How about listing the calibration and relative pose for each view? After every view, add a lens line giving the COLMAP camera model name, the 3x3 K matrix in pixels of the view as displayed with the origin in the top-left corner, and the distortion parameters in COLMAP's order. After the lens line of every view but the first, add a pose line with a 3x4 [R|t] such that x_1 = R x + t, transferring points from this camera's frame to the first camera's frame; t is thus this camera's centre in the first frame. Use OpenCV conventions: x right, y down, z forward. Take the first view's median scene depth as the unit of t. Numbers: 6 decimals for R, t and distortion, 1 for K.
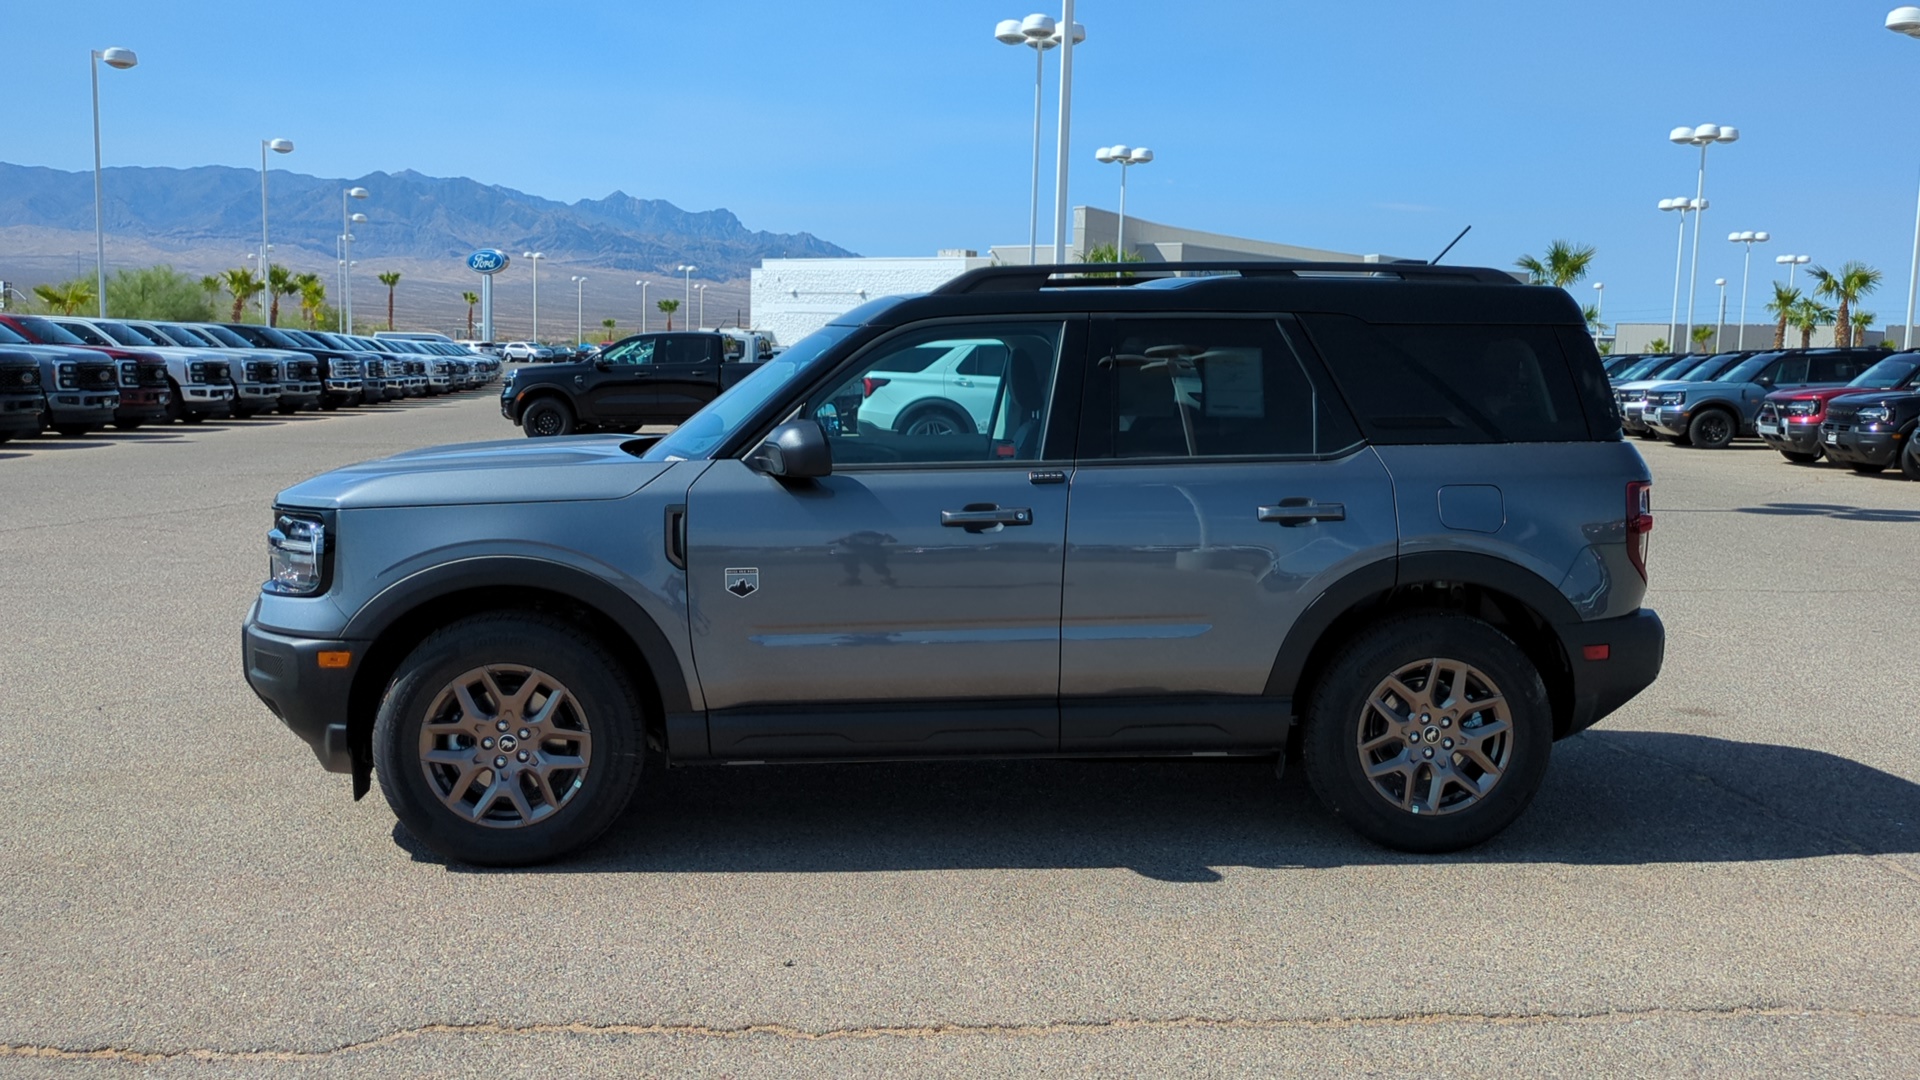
lens RADIAL K [[1654.6, 0, 978.0], [0, 1654.6, 533.6], [0, 0, 1]] dist [0.034210, -0.005817]
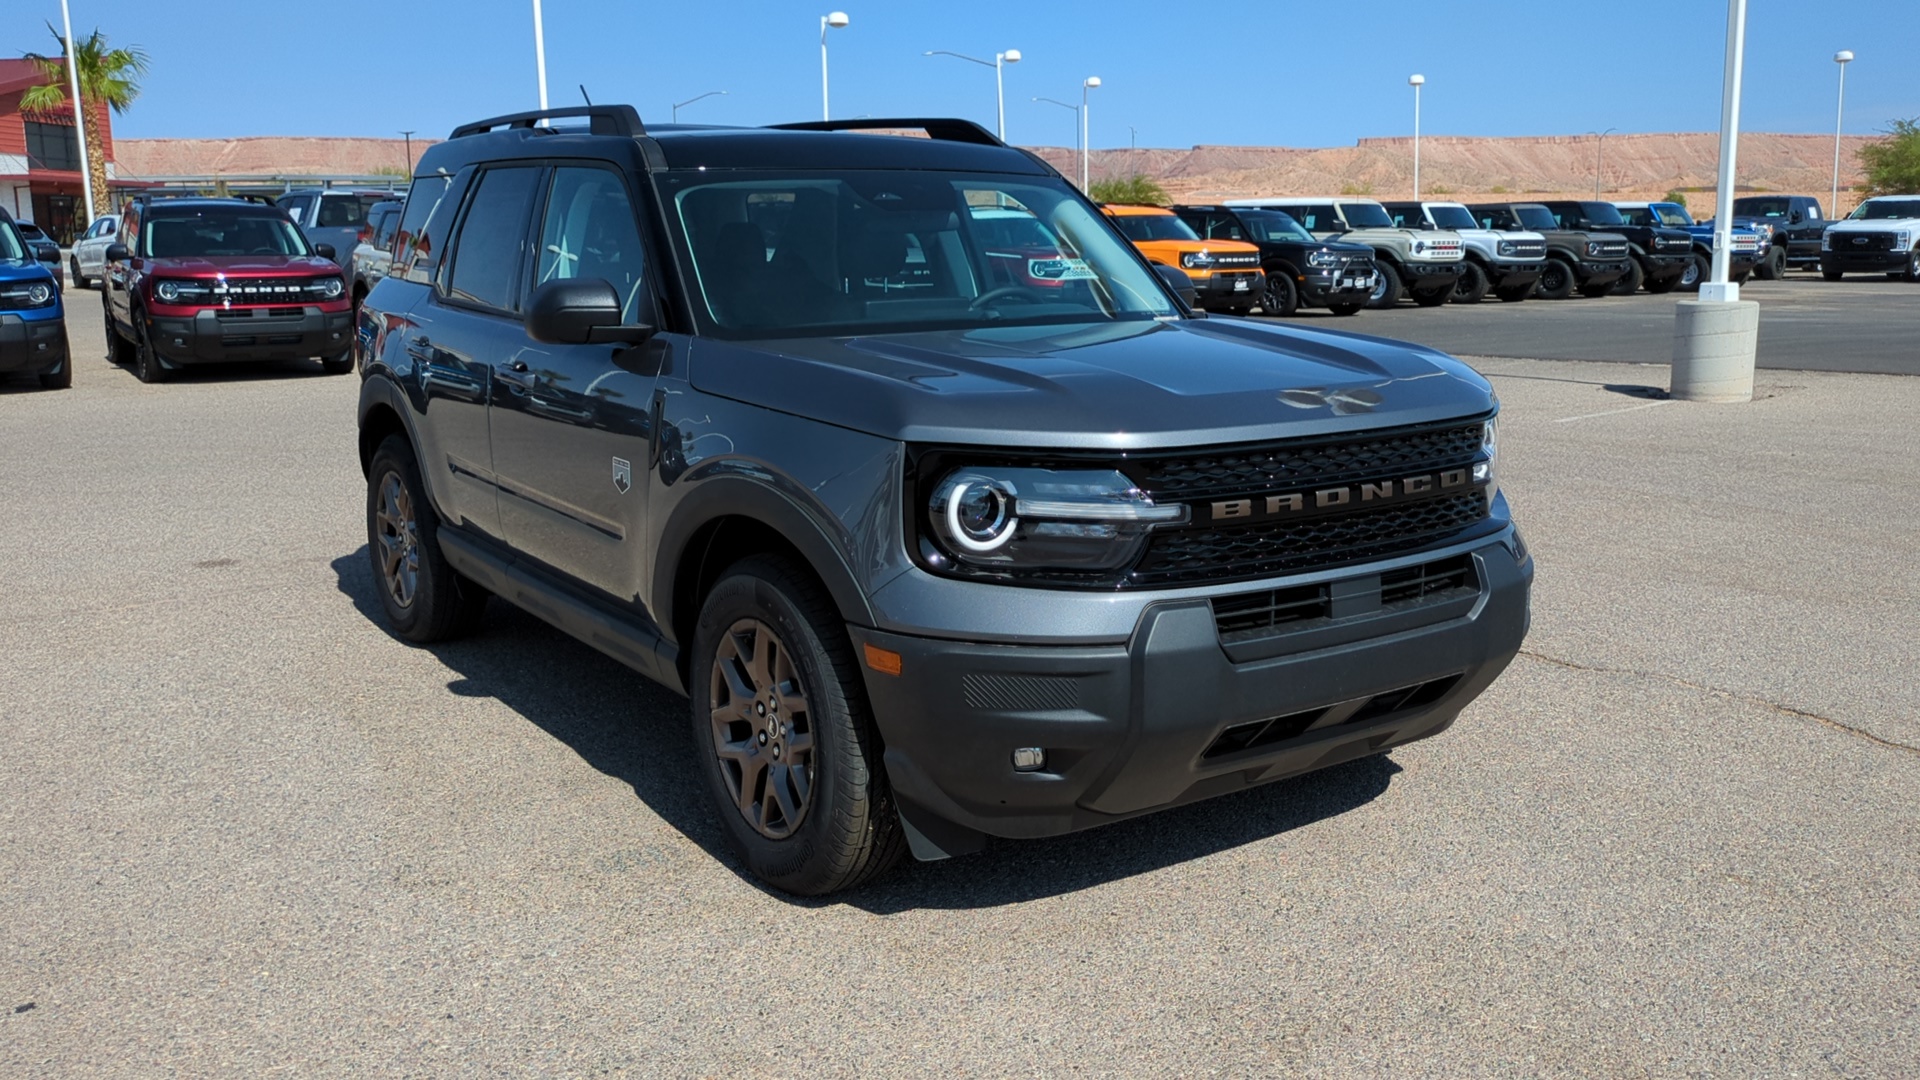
lens RADIAL K [[1654.6, 0, 989.6], [0, 1654.6, 534.3], [0, 0, 1]] dist [0.034210, -0.005817]
pose [[-0.505684, -0.167248, 0.846352, -0.170533], [0.090850, 0.965251, 0.245025, -0.030046], [-0.857922, 0.200796, -0.472917, 0.280158]]
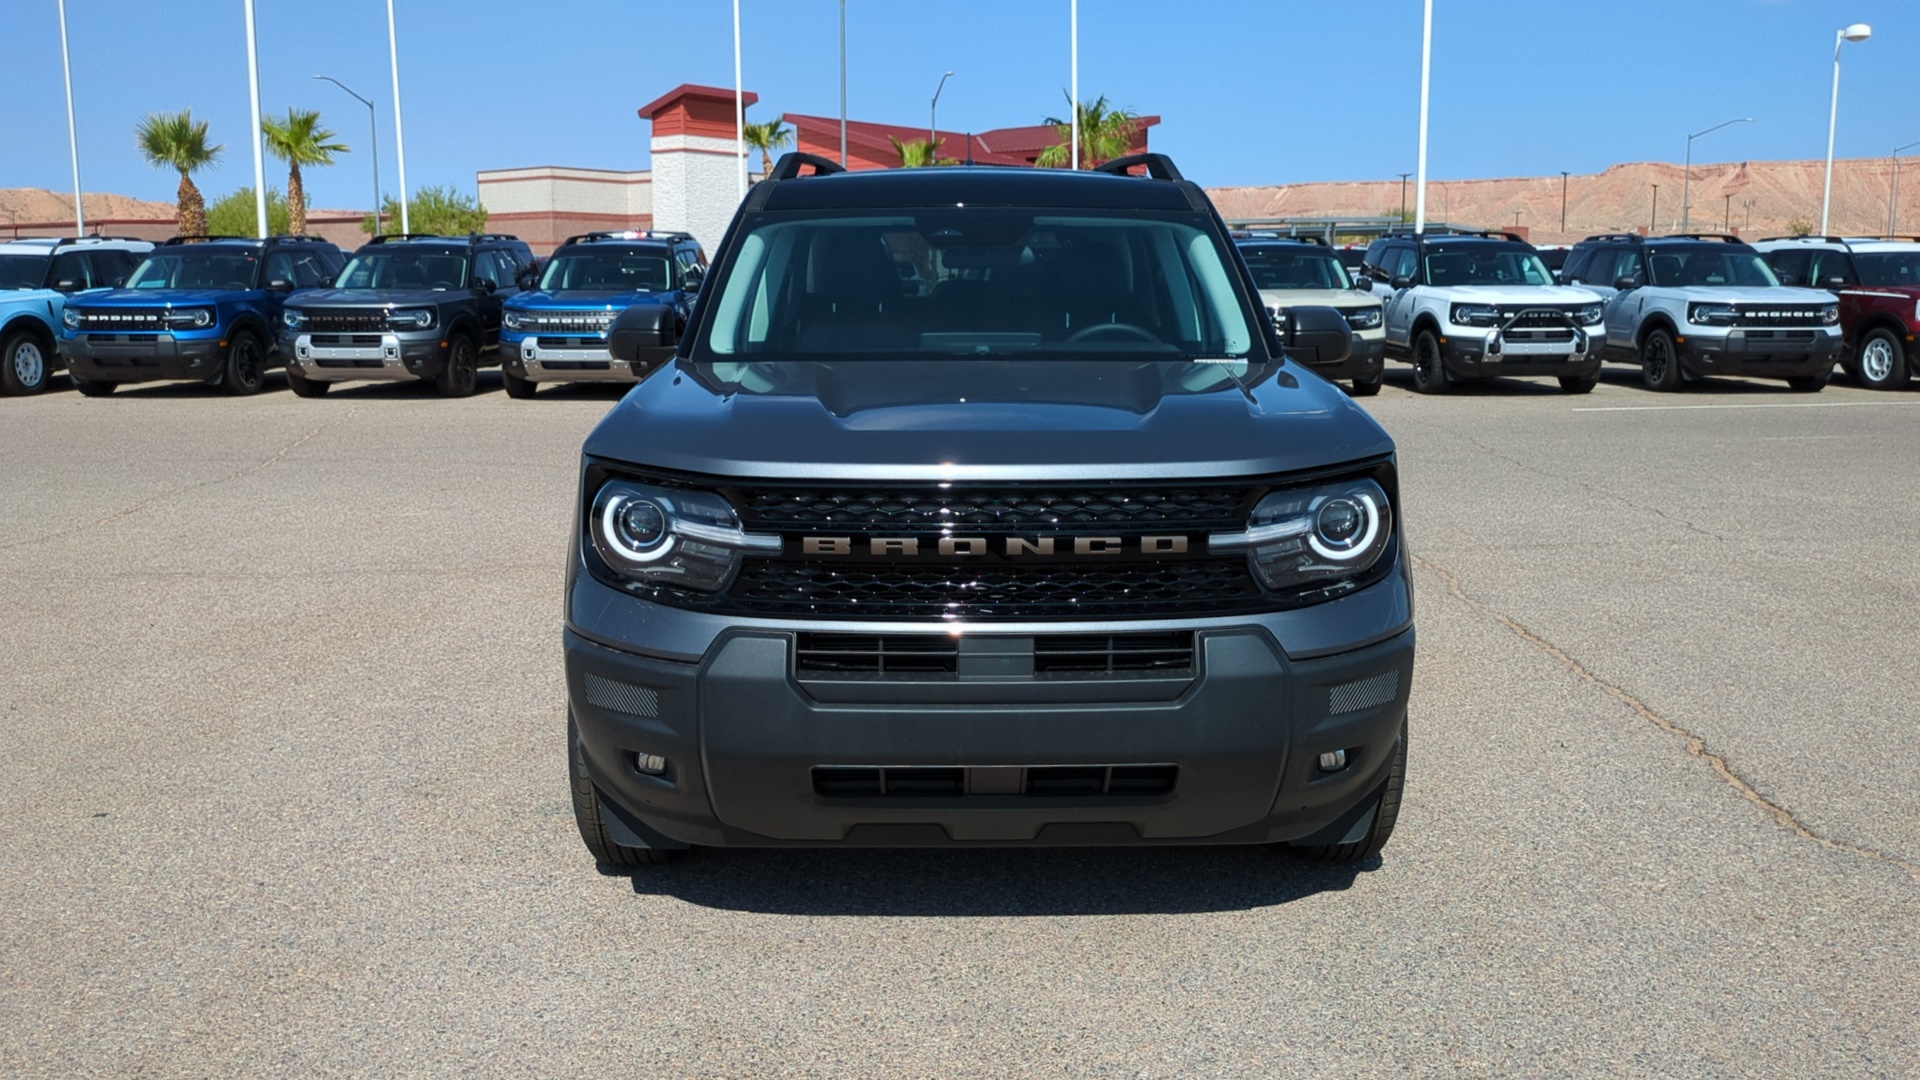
lens RADIAL K [[1654.6, 0, 975.9], [0, 1654.6, 533.4], [0, 0, 1]] dist [0.034210, -0.005817]
pose [[0.065093, -0.170411, 0.983221, -0.191893], [0.106247, 0.980893, 0.162973, -0.020218], [-0.992207, 0.093856, 0.081954, 0.191568]]
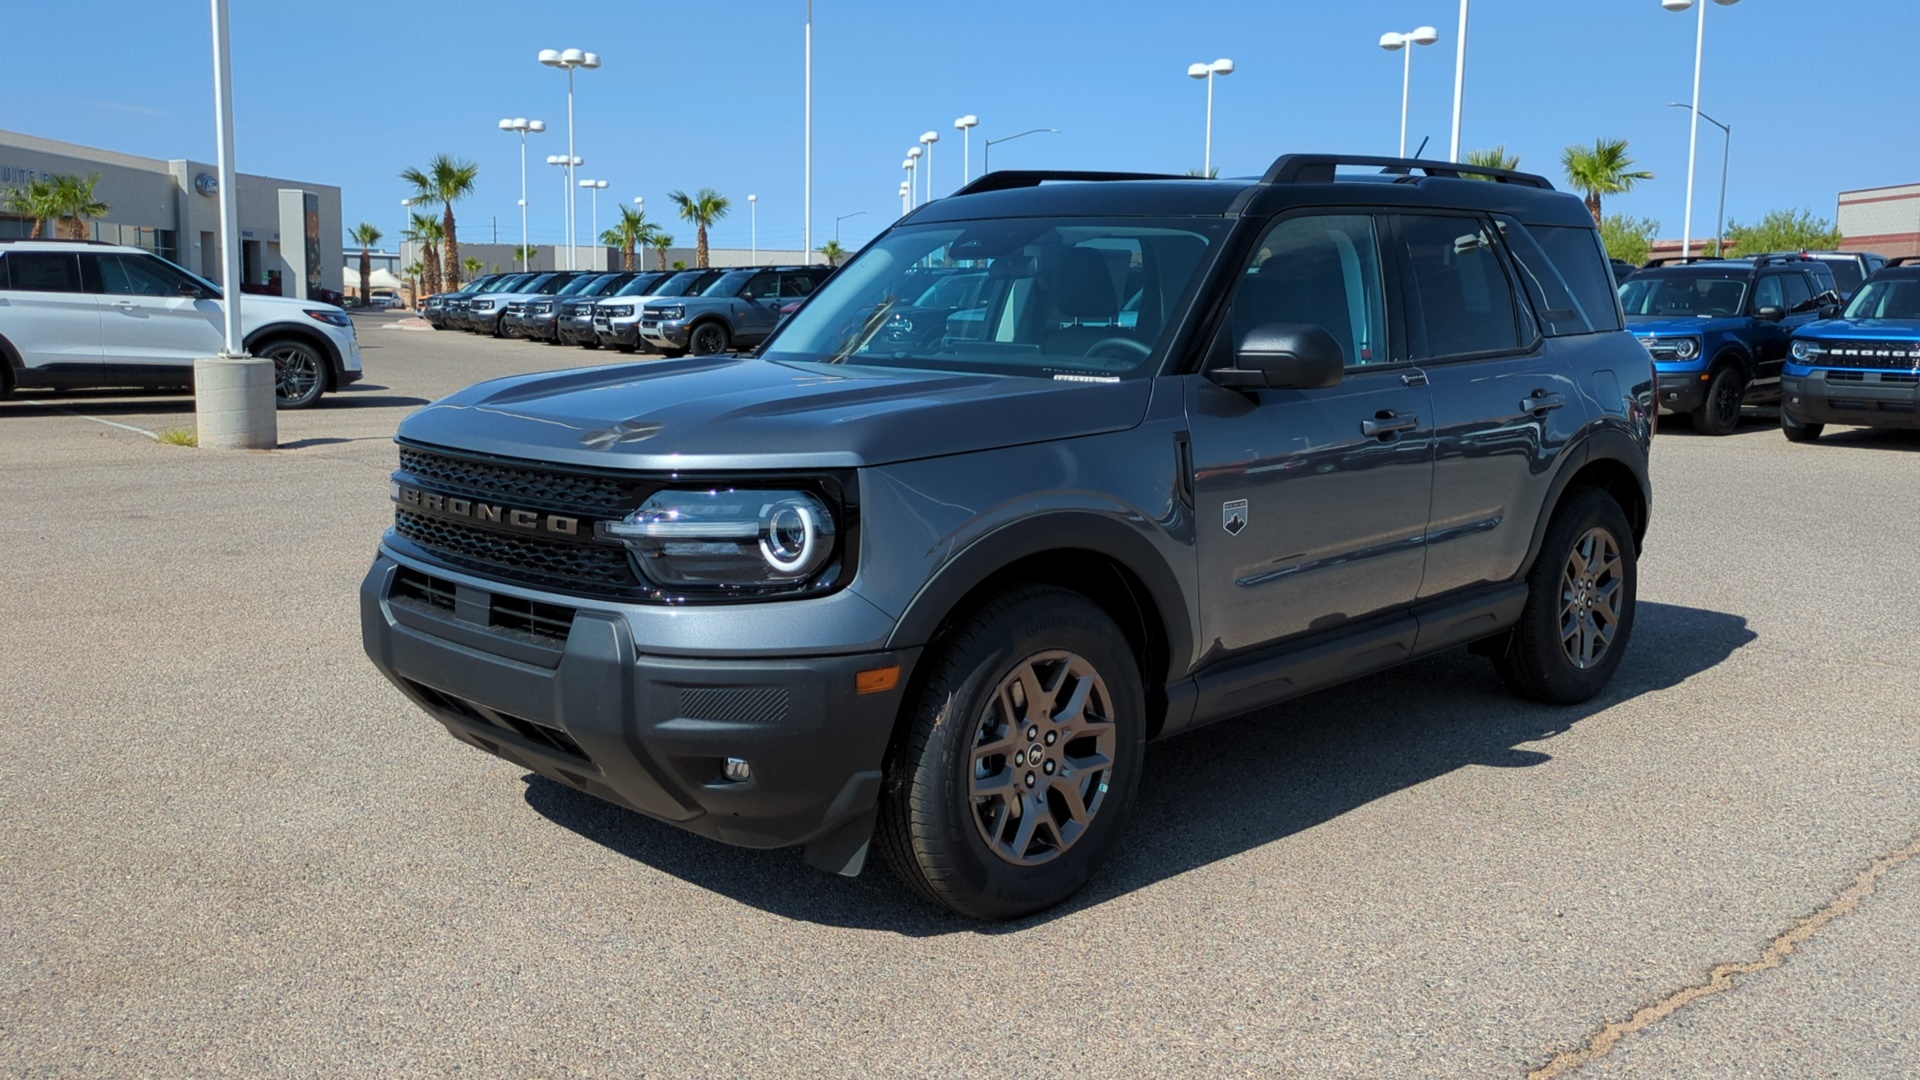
lens RADIAL K [[1654.6, 0, 968.7], [0, 1654.6, 554.8], [0, 0, 1]] dist [0.034210, -0.005817]
pose [[0.756497, -0.108417, 0.644949, -0.136266], [0.069266, 0.993899, 0.085830, -0.005862], [-0.650319, -0.020256, 0.759391, 0.075345]]
